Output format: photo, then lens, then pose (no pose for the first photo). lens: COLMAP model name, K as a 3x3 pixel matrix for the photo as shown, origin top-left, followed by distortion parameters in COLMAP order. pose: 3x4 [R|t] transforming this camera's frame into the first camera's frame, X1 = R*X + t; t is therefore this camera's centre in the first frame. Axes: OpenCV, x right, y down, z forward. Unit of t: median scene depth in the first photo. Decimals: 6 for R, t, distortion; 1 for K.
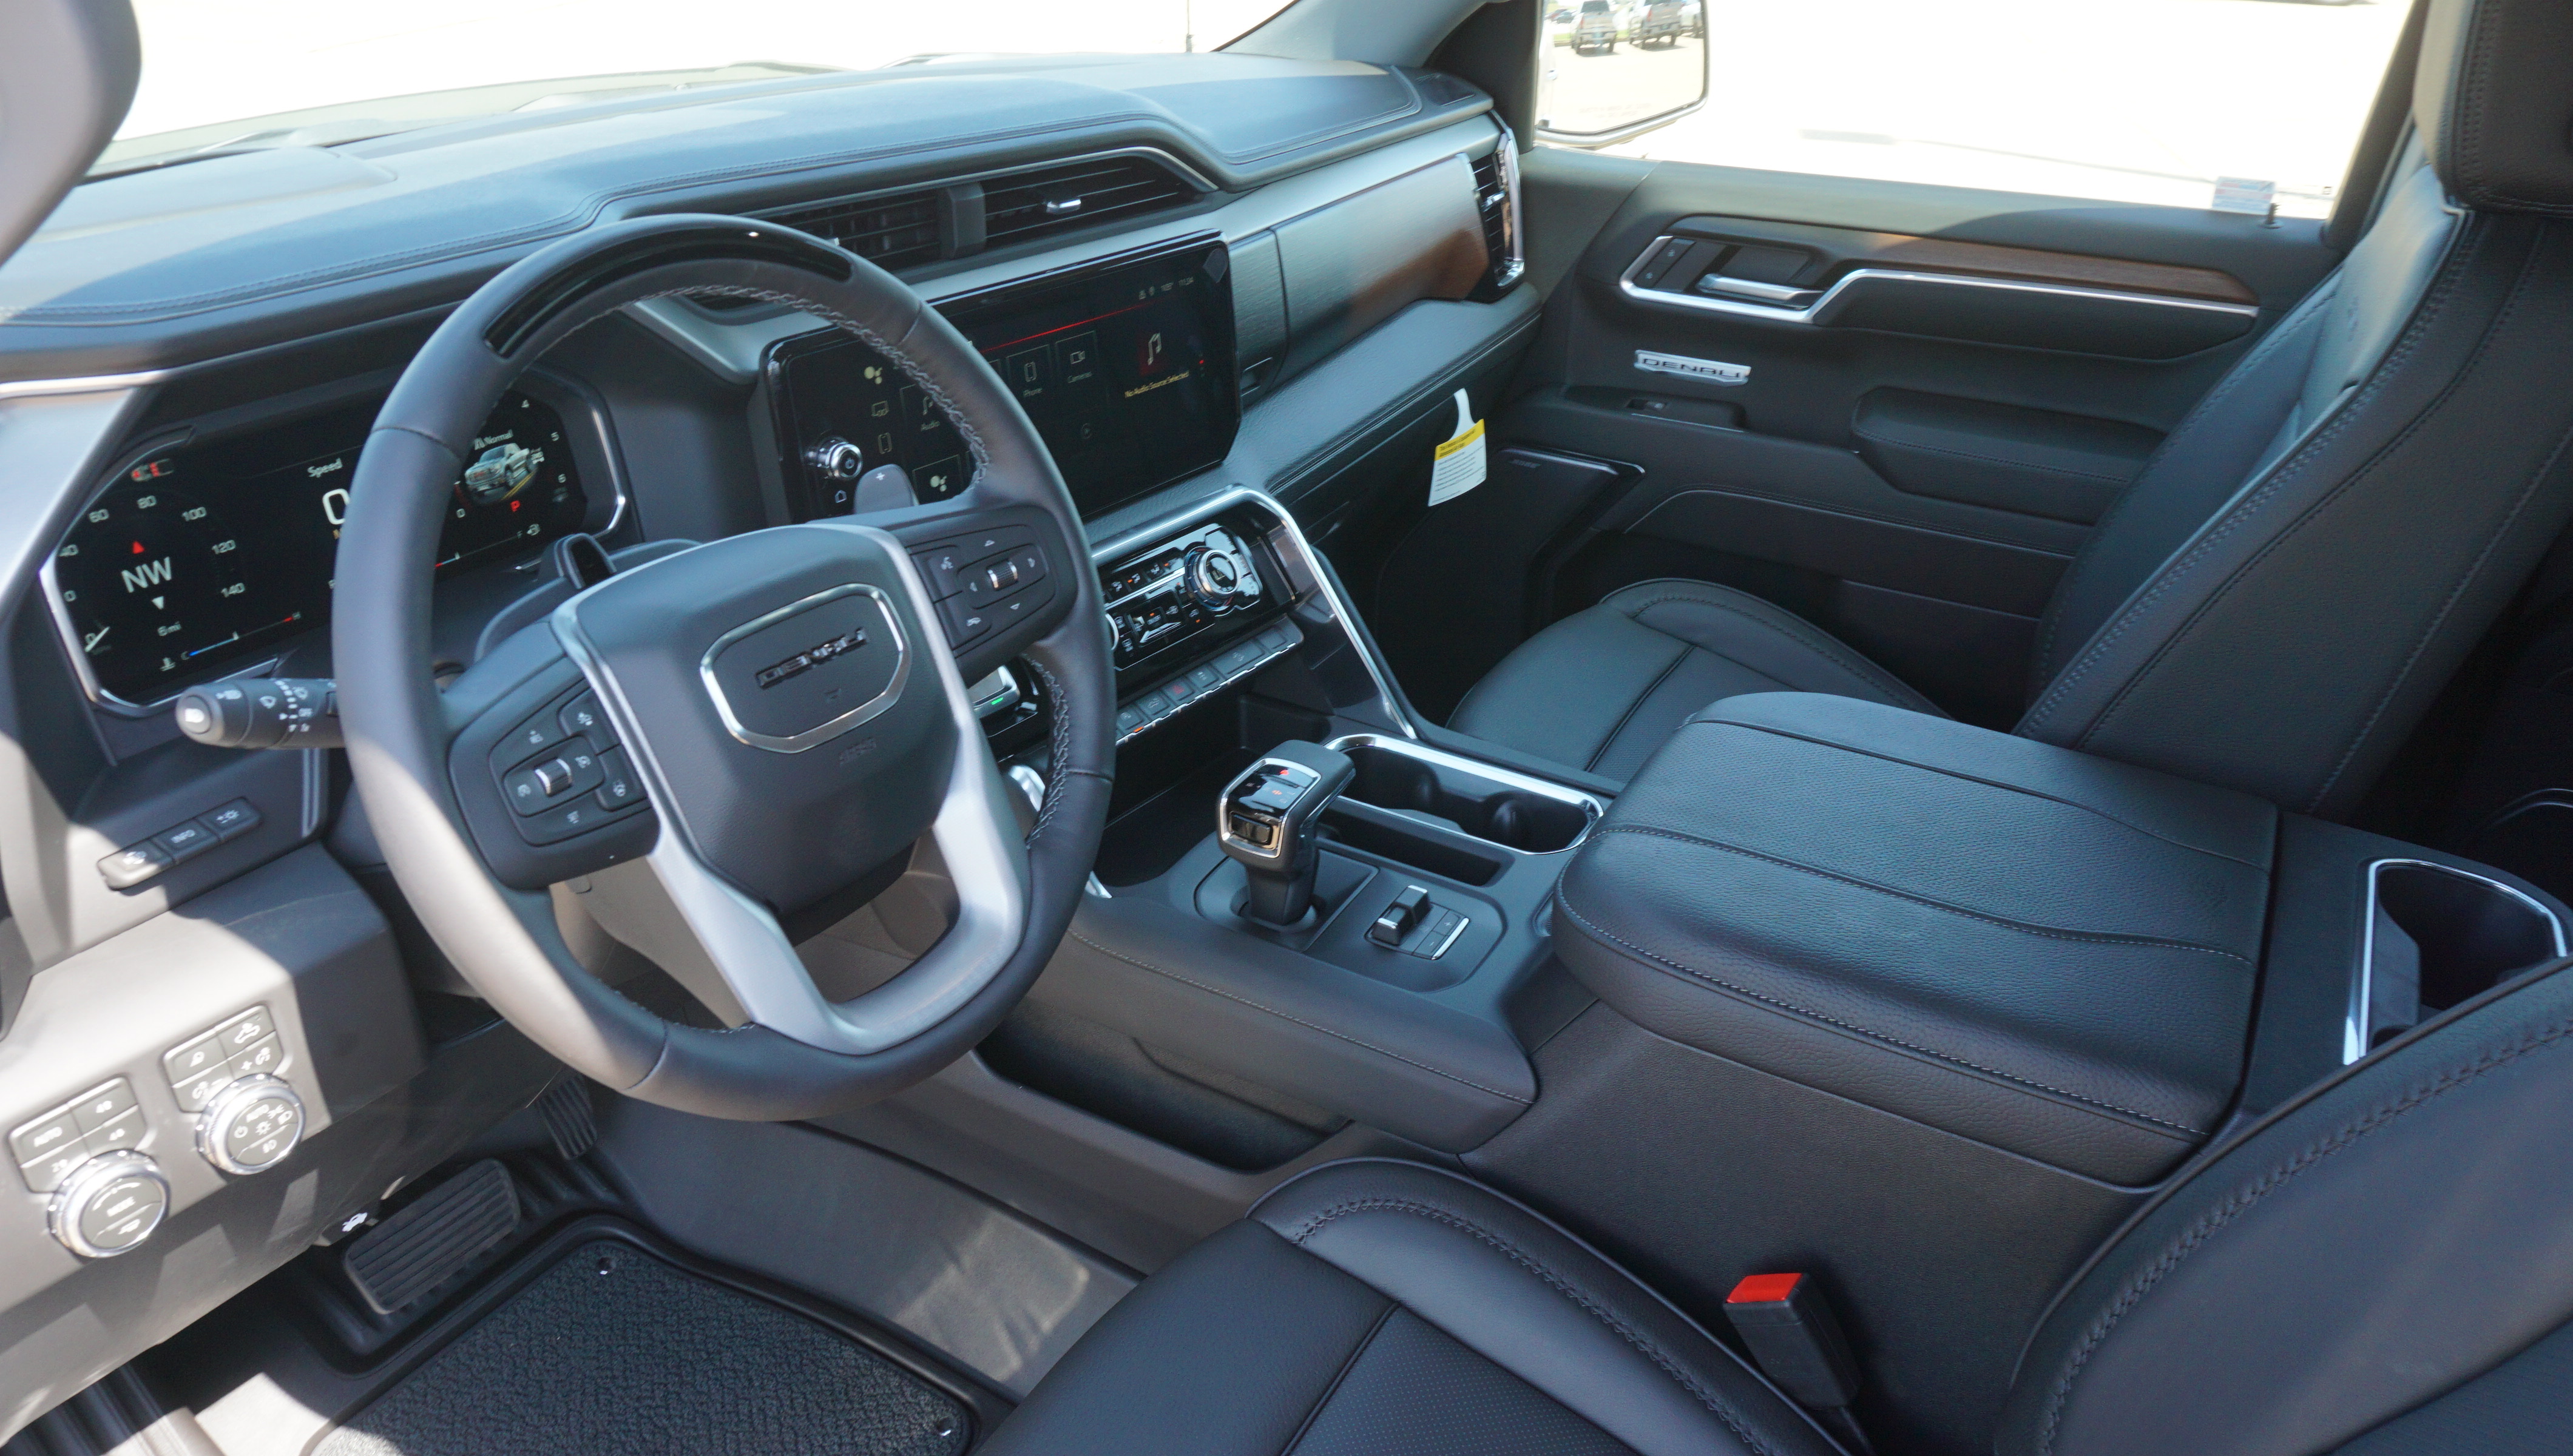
lens RADIAL K [[1753.1, 0, 1275.7], [0, 1753.1, 720.0], [0, 0, 1]] dist [-0.050721, 0.047674]
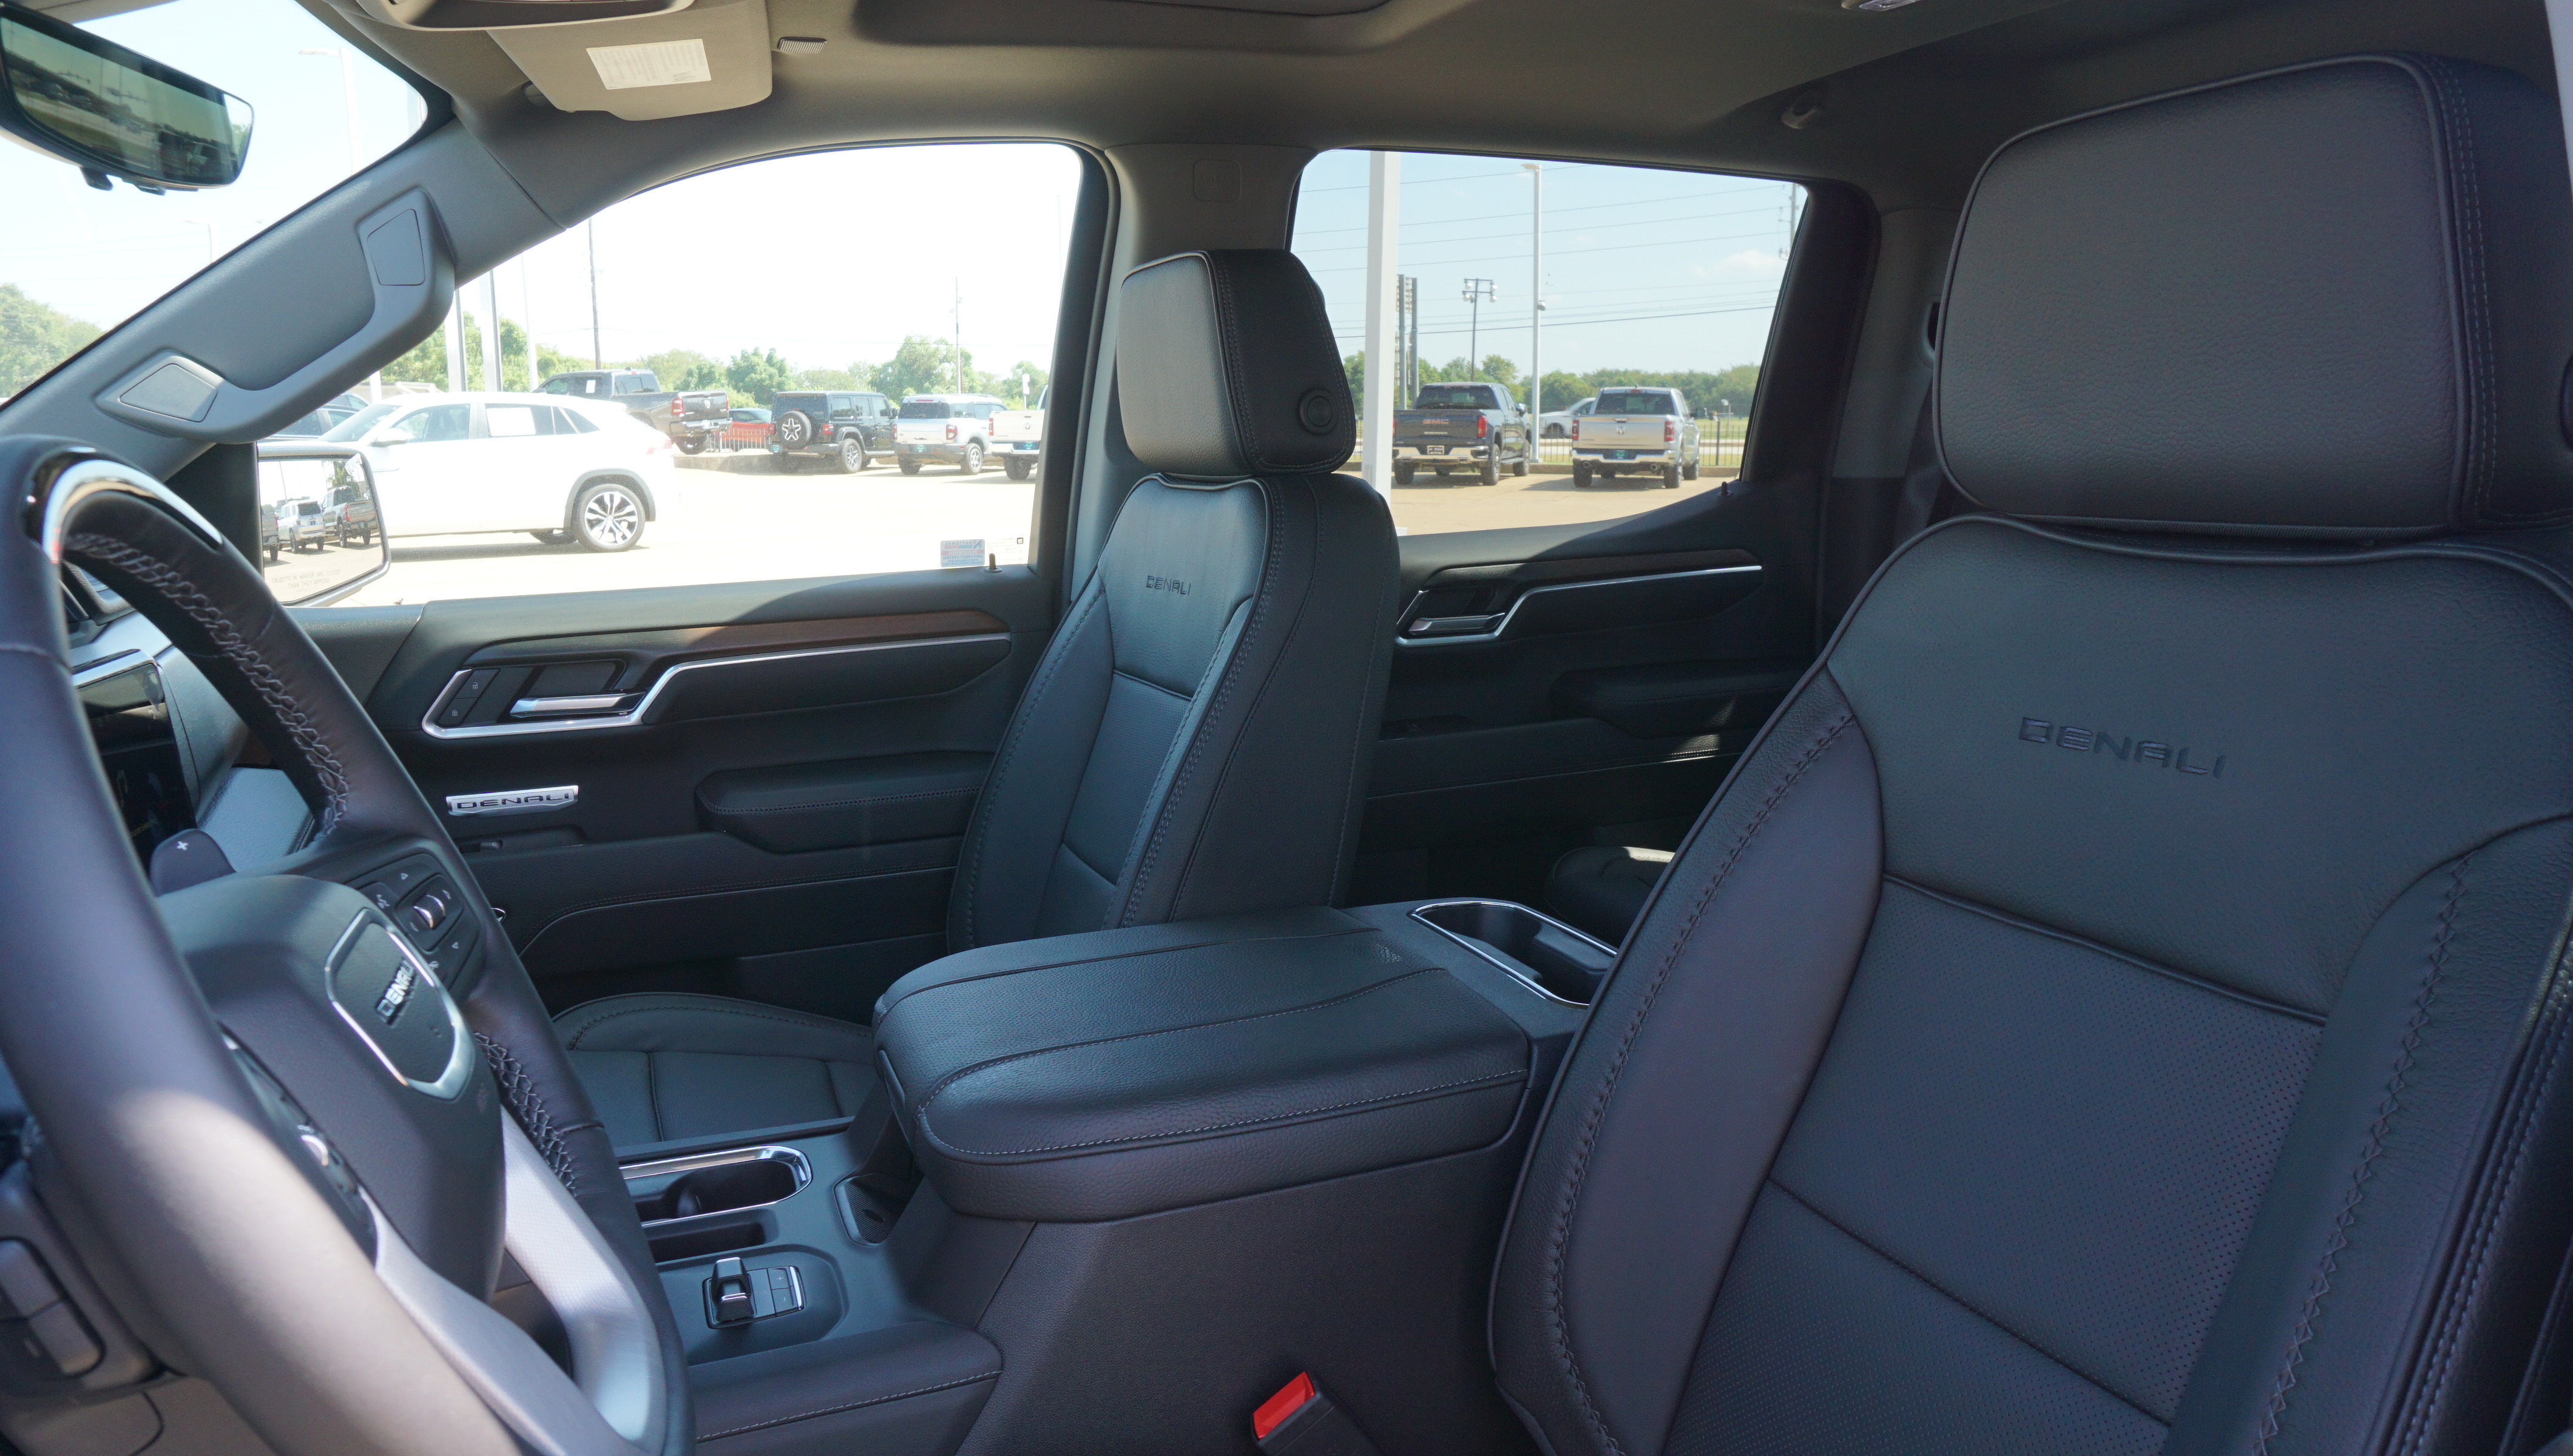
lens RADIAL K [[1756.0, 0, 1286.5], [0, 1756.0, 728.0], [0, 0, 1]] dist [-0.044726, 0.047519]
pose [[0.603408, -0.155095, 0.782205, -0.406768], [0.388588, 0.913749, -0.118587, 0.066111], [-0.696346, 0.375512, 0.611631, 0.166831]]
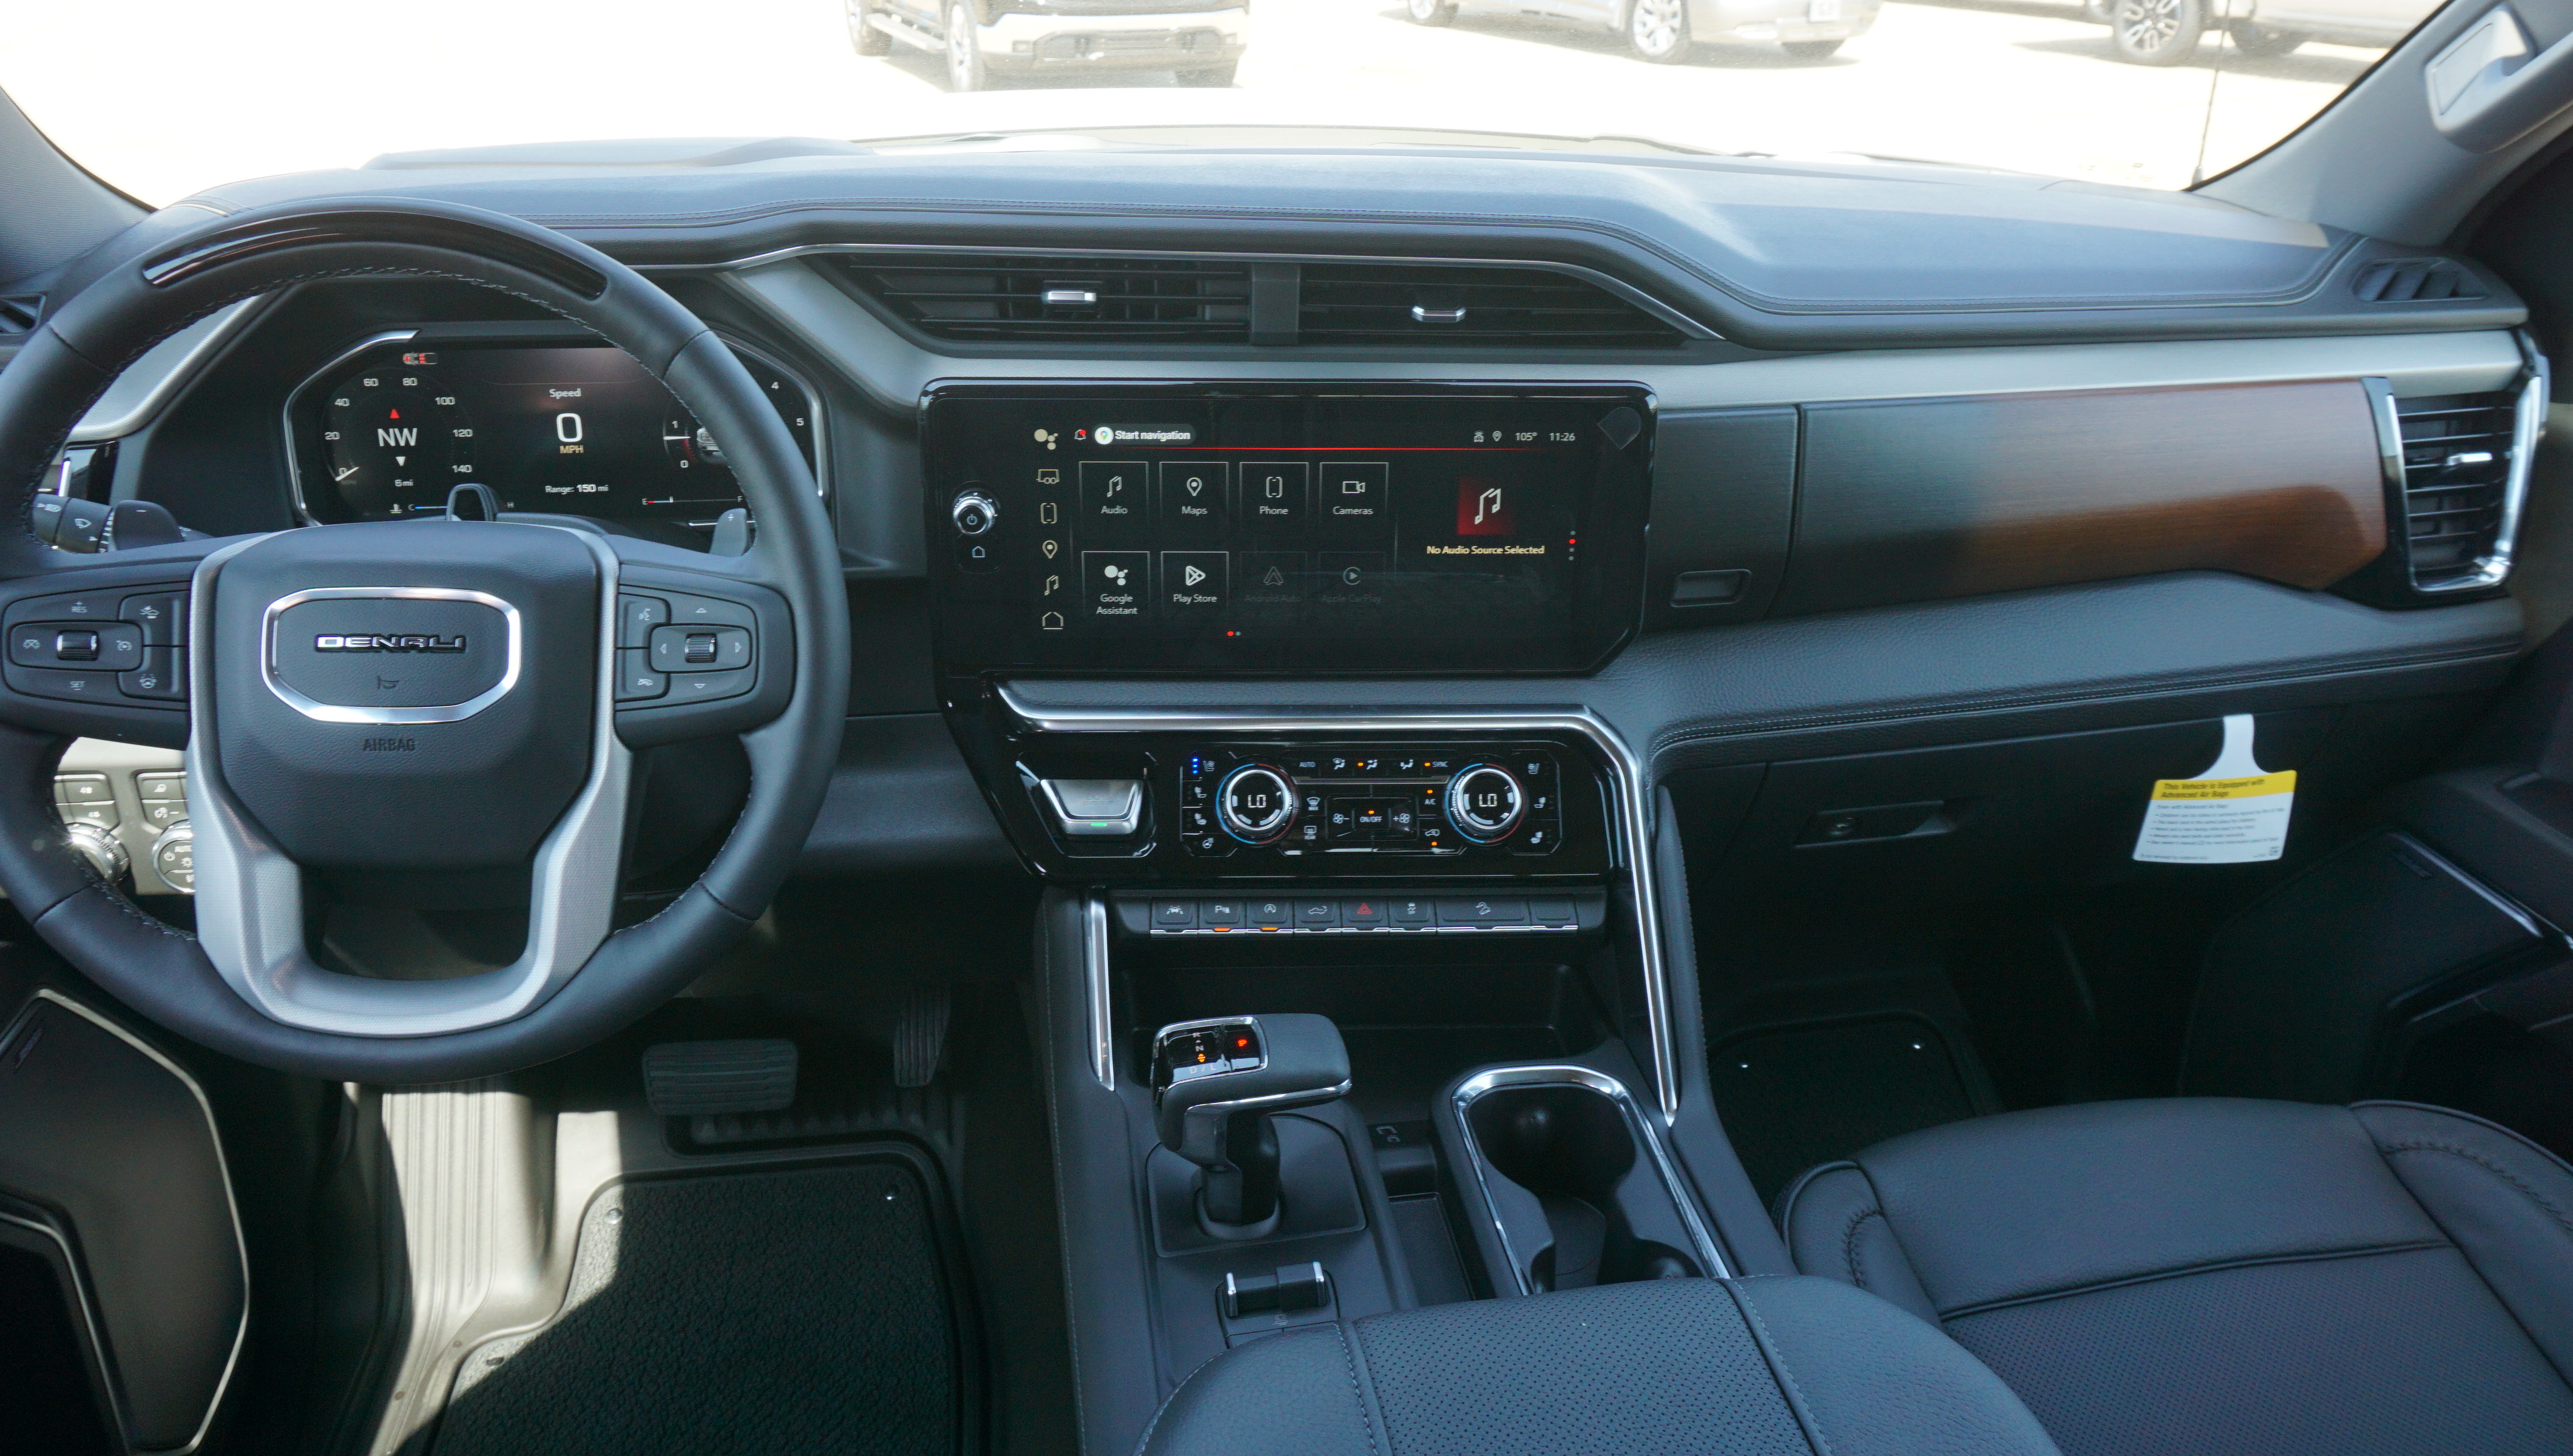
lens RADIAL K [[1709.8, 0, 1335.3], [0, 1709.8, 674.9], [0, 0, 1]] dist [-0.002193, 0.000453]
pose [[0.631560, 0.311827, -0.709856, 0.529776], [-0.362660, 0.928036, 0.085010, -0.206039], [0.685281, 0.203748, 0.699197, 0.475659]]
